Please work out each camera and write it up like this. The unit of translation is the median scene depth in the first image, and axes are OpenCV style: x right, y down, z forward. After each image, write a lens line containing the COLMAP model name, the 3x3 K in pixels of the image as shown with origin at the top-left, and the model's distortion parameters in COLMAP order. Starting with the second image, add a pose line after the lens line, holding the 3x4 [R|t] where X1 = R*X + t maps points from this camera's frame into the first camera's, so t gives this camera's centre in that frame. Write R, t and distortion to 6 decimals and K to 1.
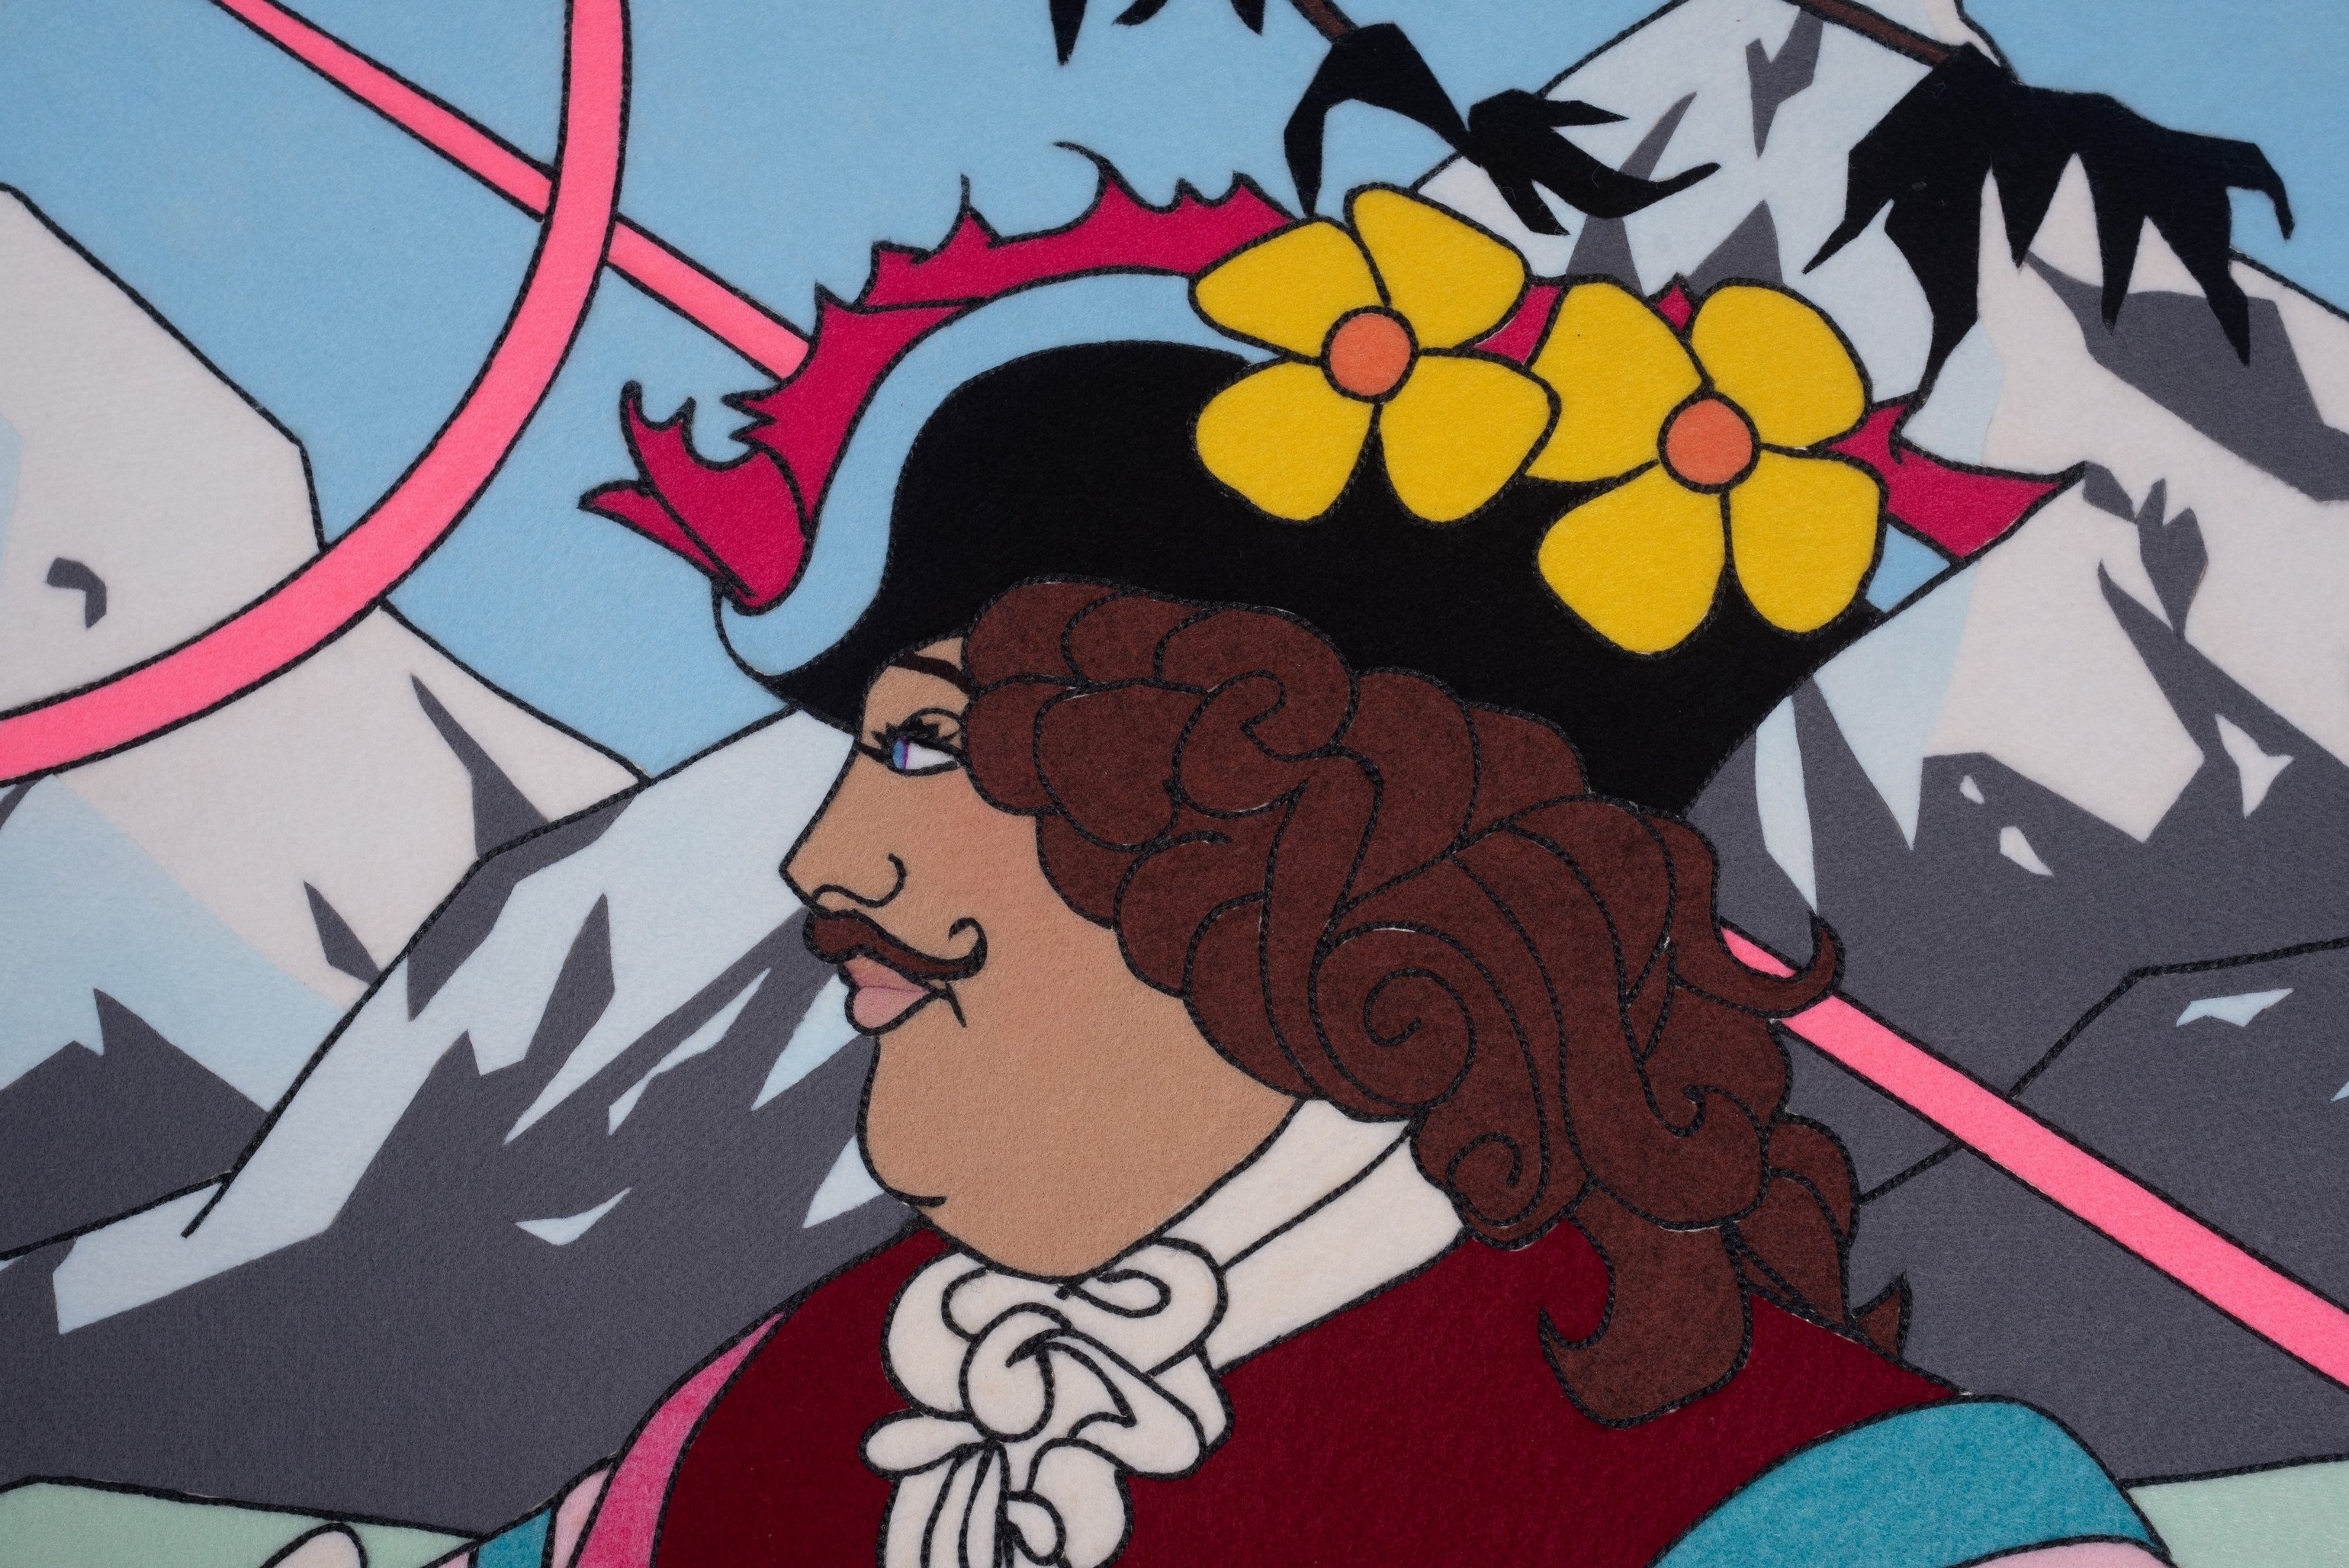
lens RADIAL K [[4086.8, 0, 1168.2], [0, 4086.8, 788.2], [0, 0, 1]] dist [0.175084, 0.000000]
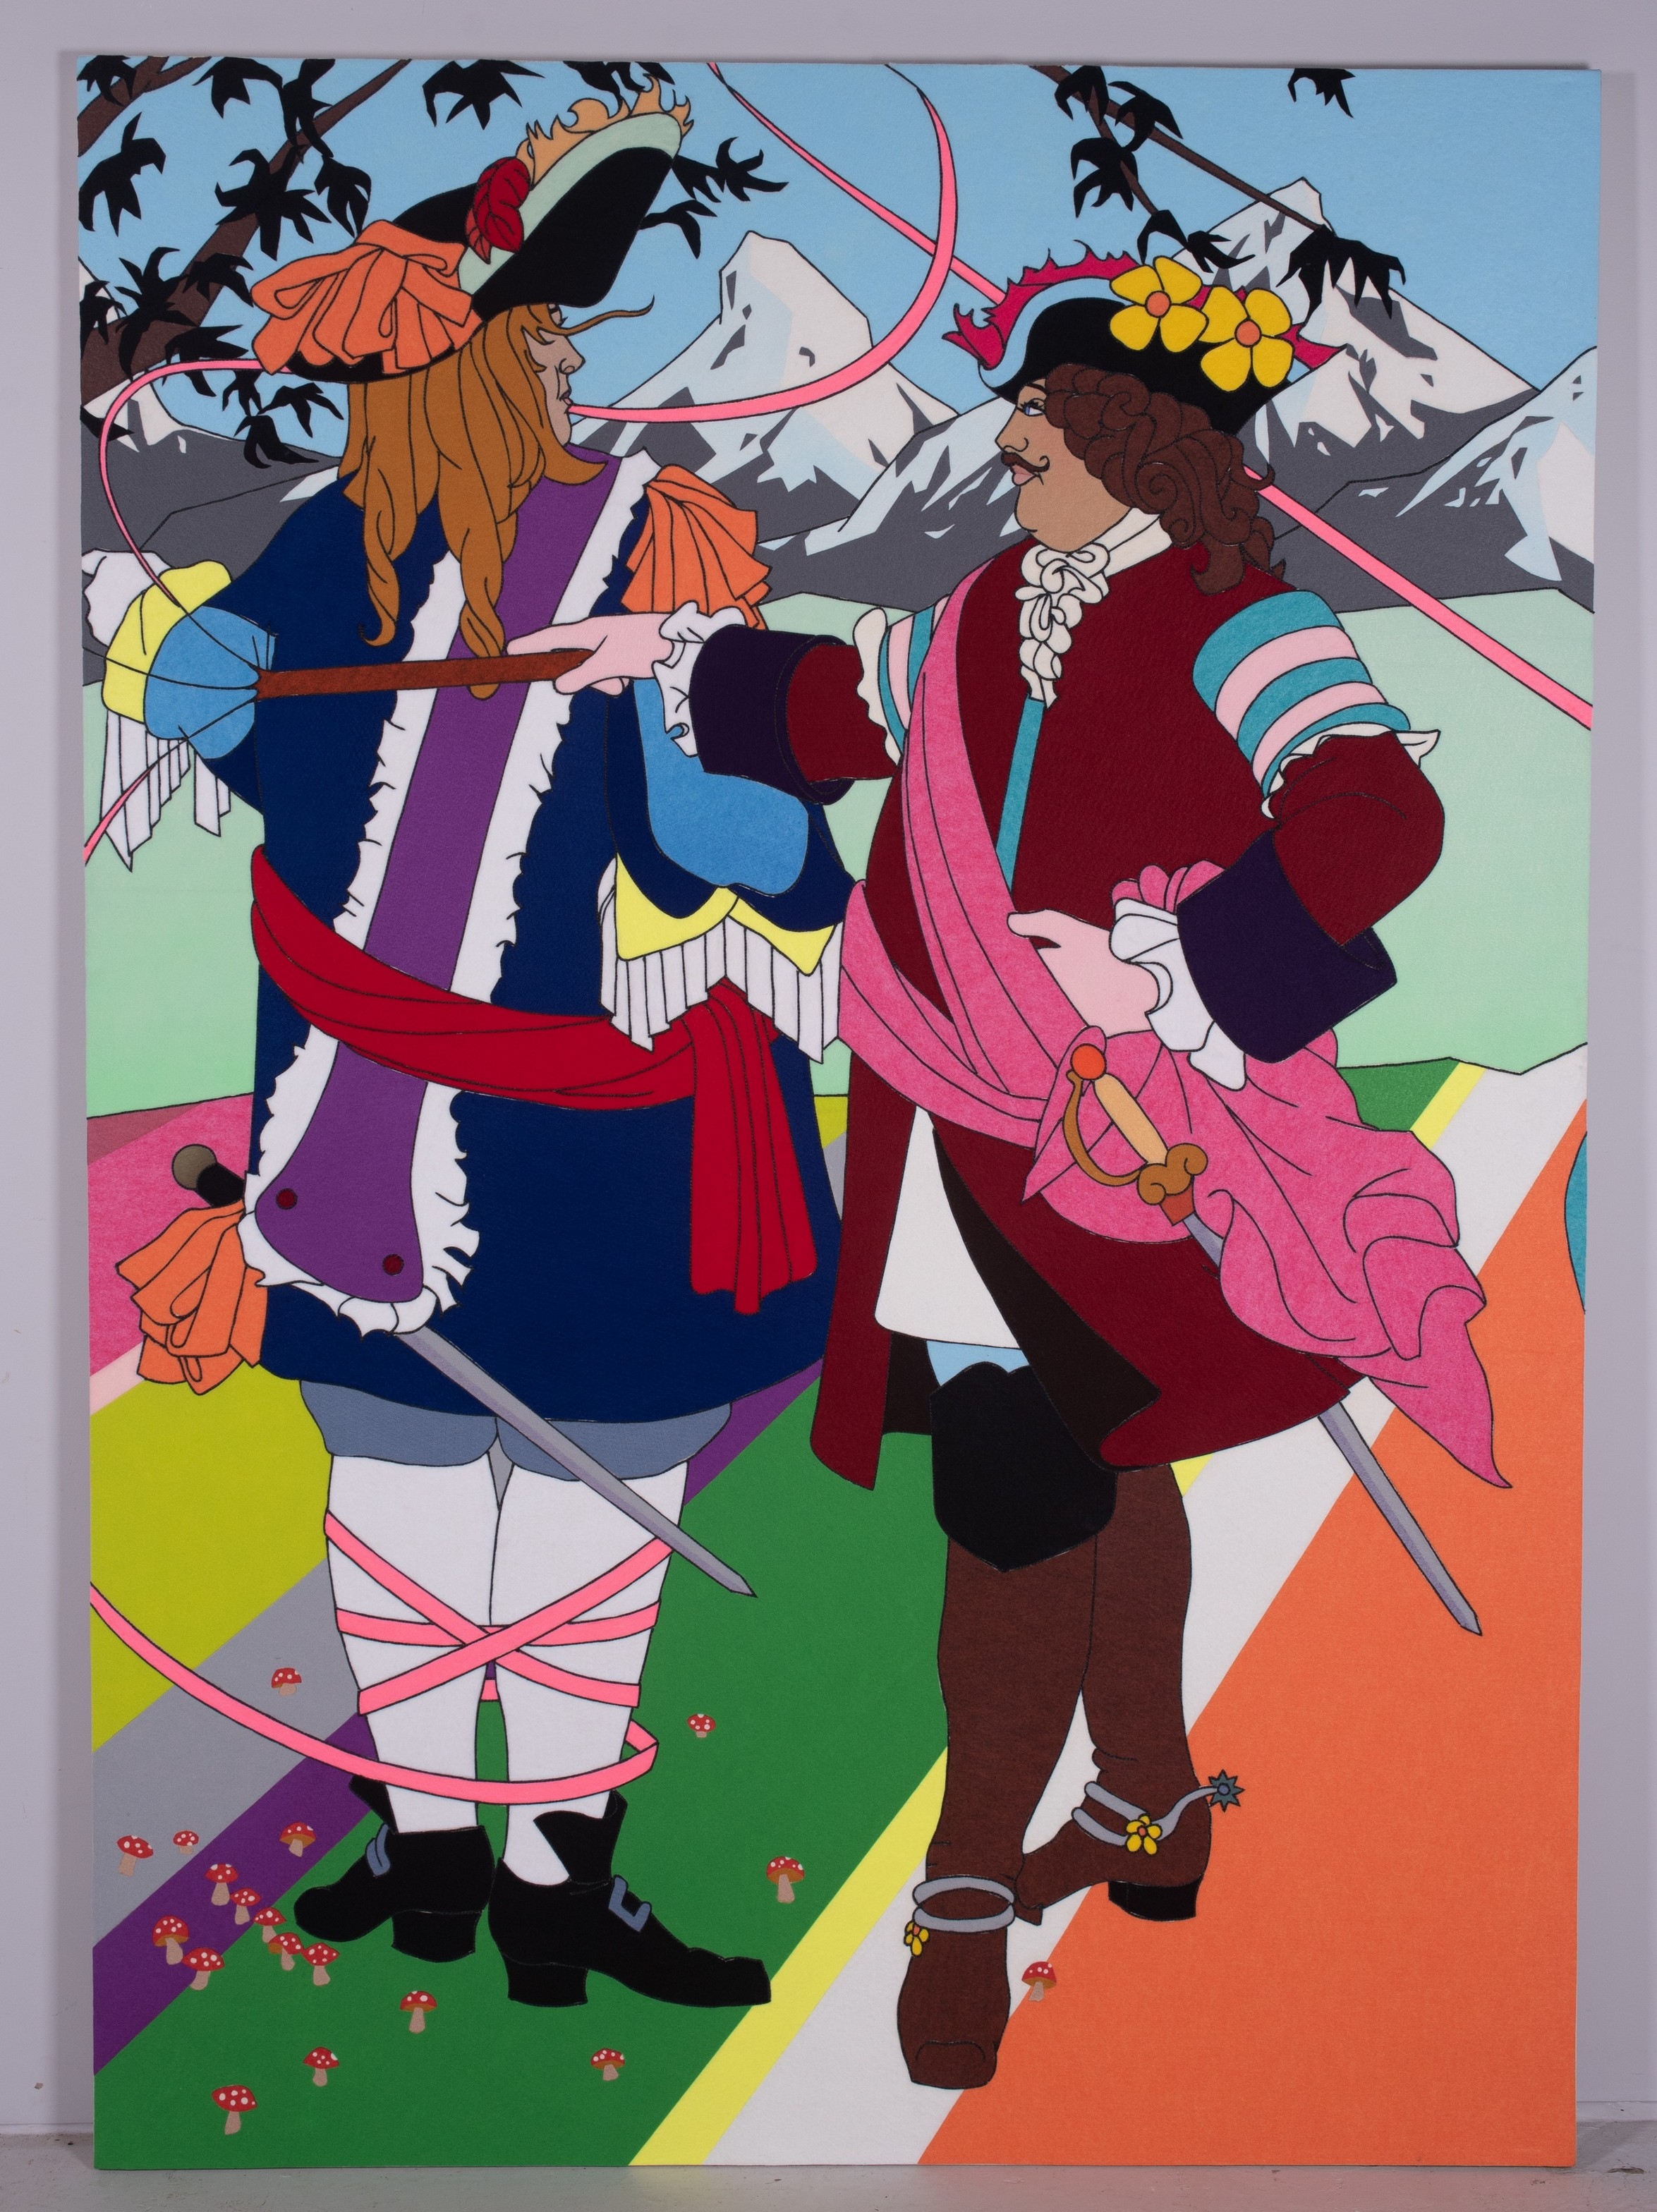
lens RADIAL K [[3129.6, 0, 839.7], [0, 3129.6, 1107.9], [0, 0, 1]] dist [-0.009926, 0.000000]
pose [[0.998657, 0.031336, 0.041248, -0.334891], [-0.039238, 0.977463, 0.207427, 0.028525], [-0.033818, -0.208767, 0.977380, -1.914821]]
